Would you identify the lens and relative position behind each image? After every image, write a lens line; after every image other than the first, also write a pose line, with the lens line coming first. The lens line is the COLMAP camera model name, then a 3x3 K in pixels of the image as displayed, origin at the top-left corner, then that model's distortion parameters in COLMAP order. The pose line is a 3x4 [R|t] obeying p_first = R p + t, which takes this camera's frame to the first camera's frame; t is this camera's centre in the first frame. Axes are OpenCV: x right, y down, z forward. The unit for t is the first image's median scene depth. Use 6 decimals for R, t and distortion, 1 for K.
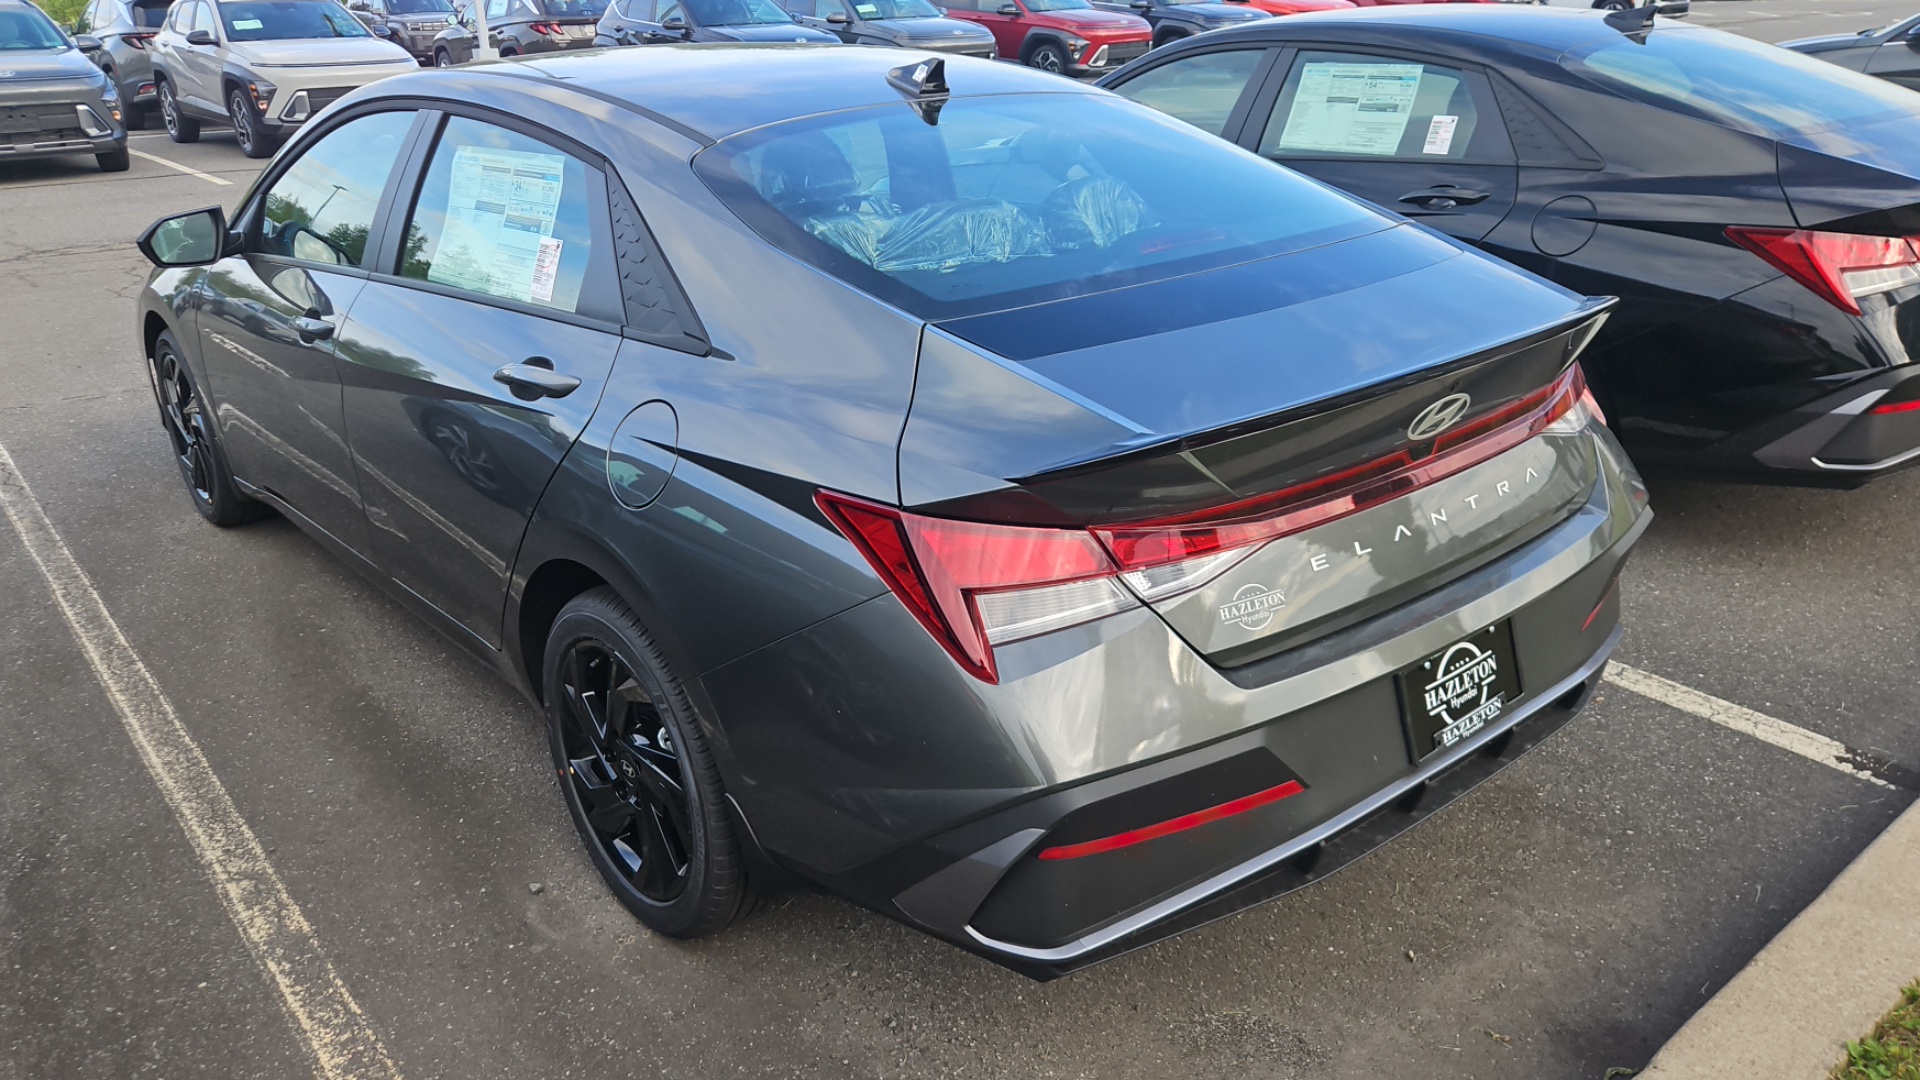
lens RADIAL K [[1365.1, 0, 960.0], [0, 1365.1, 540.0], [0, 0, 1]] dist [0.044022, -0.006604]
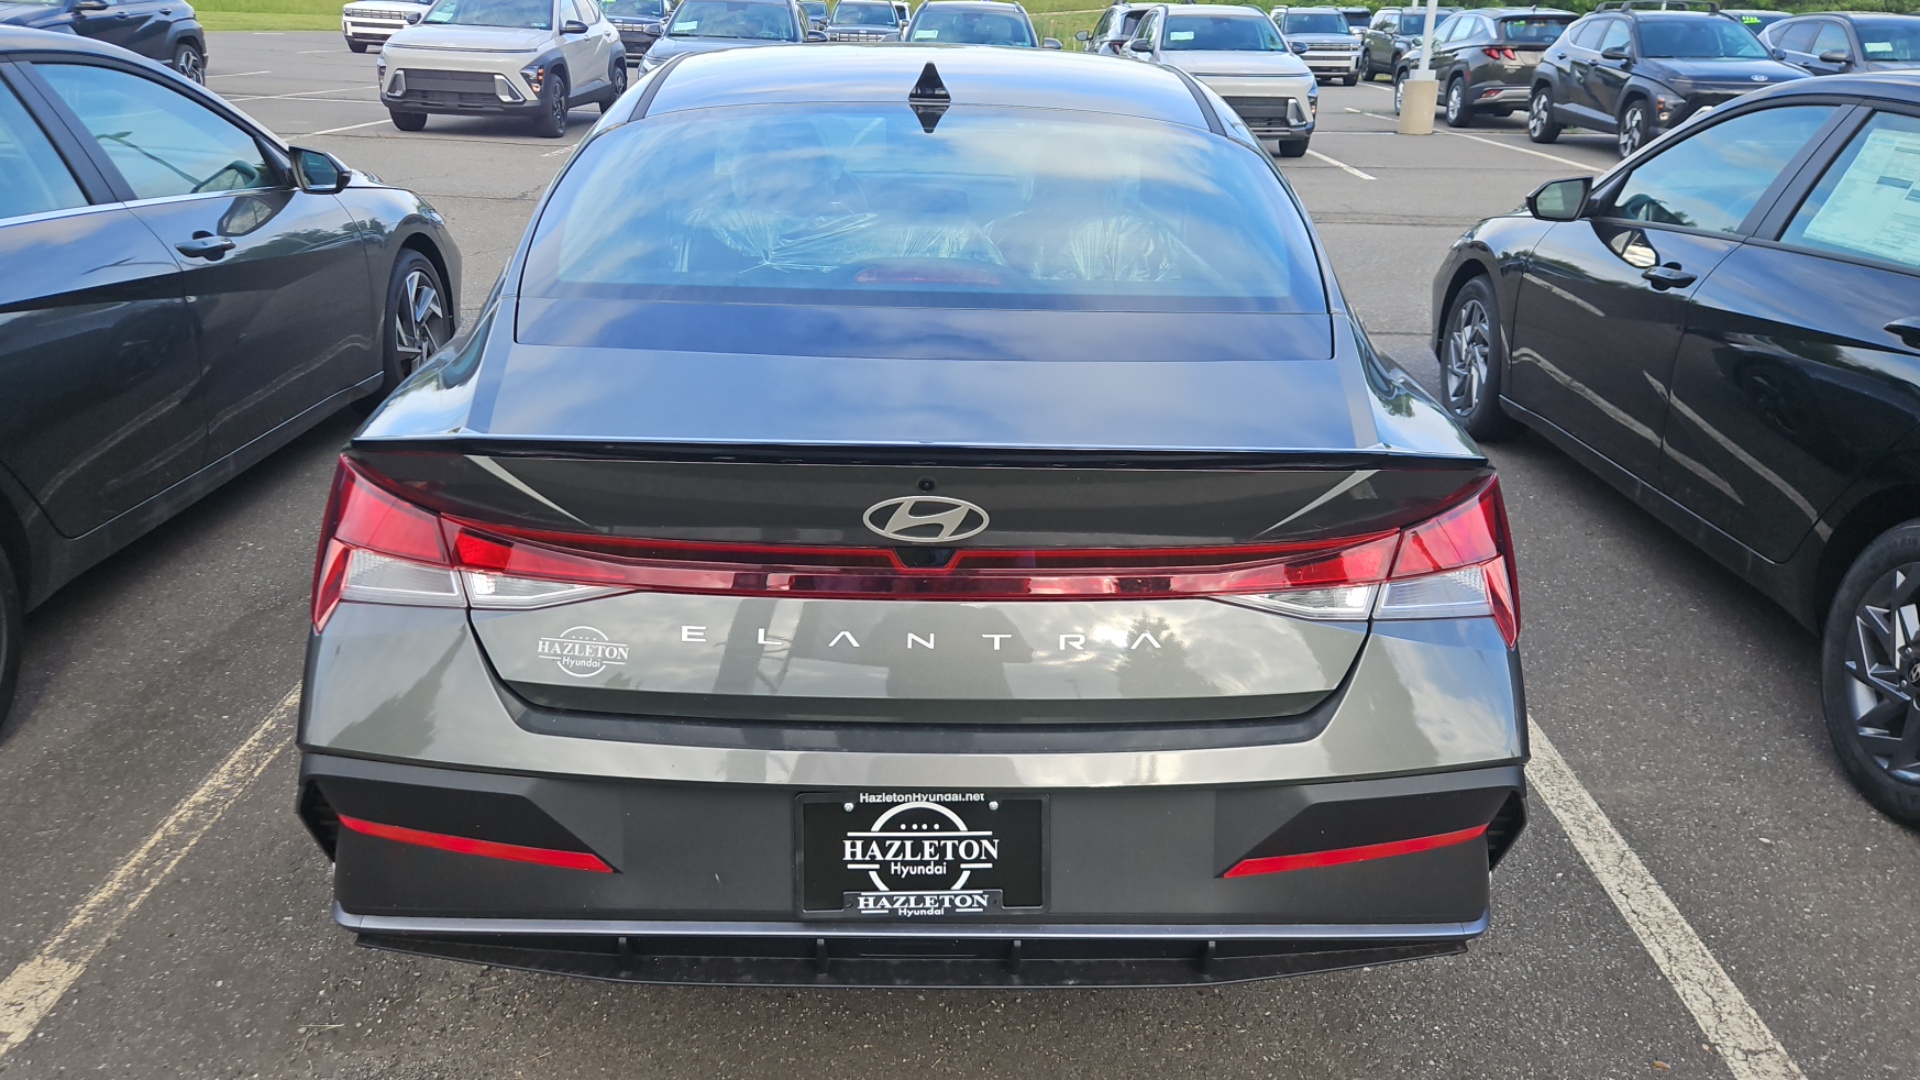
lens RADIAL K [[1365.1, 0, 960.0], [0, 1365.1, 540.0], [0, 0, 1]] dist [0.044022, -0.006604]
pose [[0.785560, 0.262086, -0.560542, 0.768366], [-0.270363, 0.960206, 0.070058, -0.131232], [0.556597, 0.096515, 0.825158, 0.322690]]
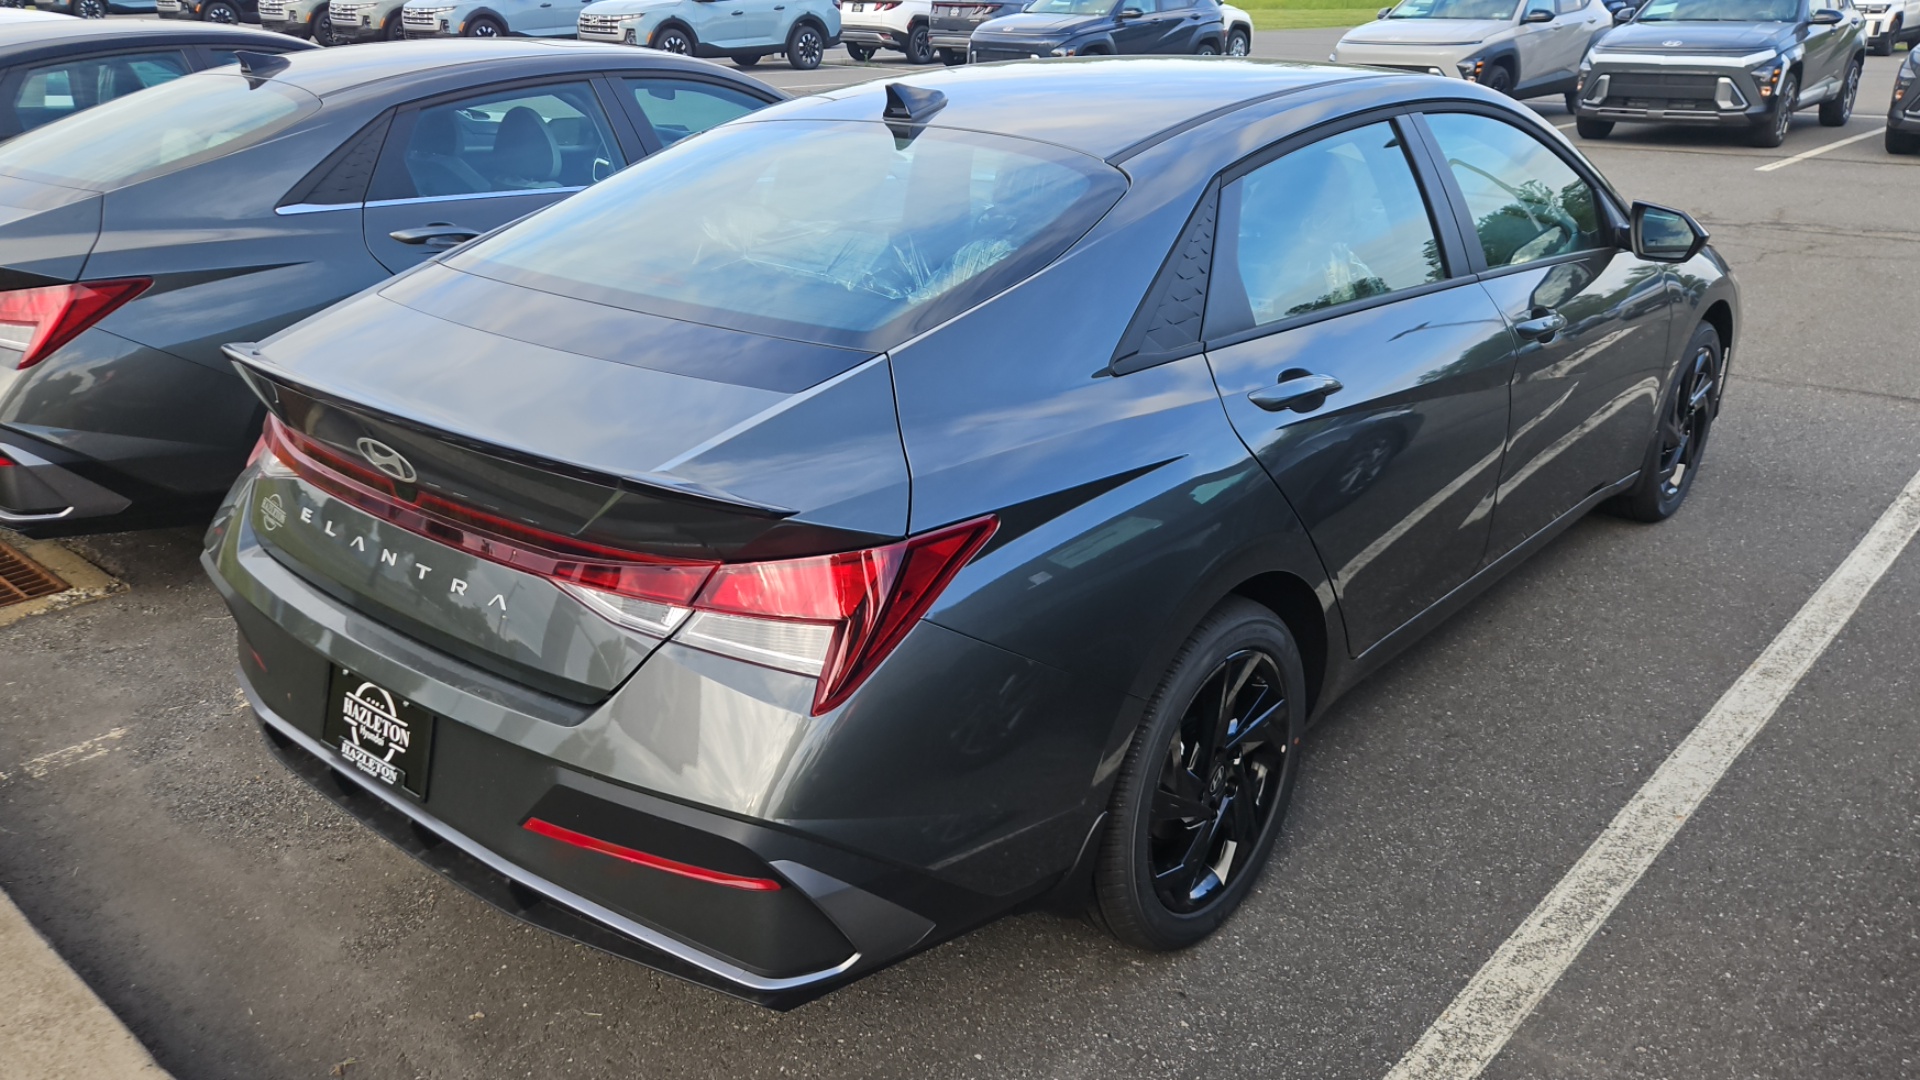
lens RADIAL K [[1475.7, 0, 1079.6], [0, 1475.7, 577.7], [0, 0, 1]] dist [0.003800, 0.000686]
pose [[0.180190, 0.386749, -0.904410, 1.379933], [-0.353733, 0.883425, 0.307299, -0.502643], [0.917826, 0.264547, 0.295990, 1.101548]]
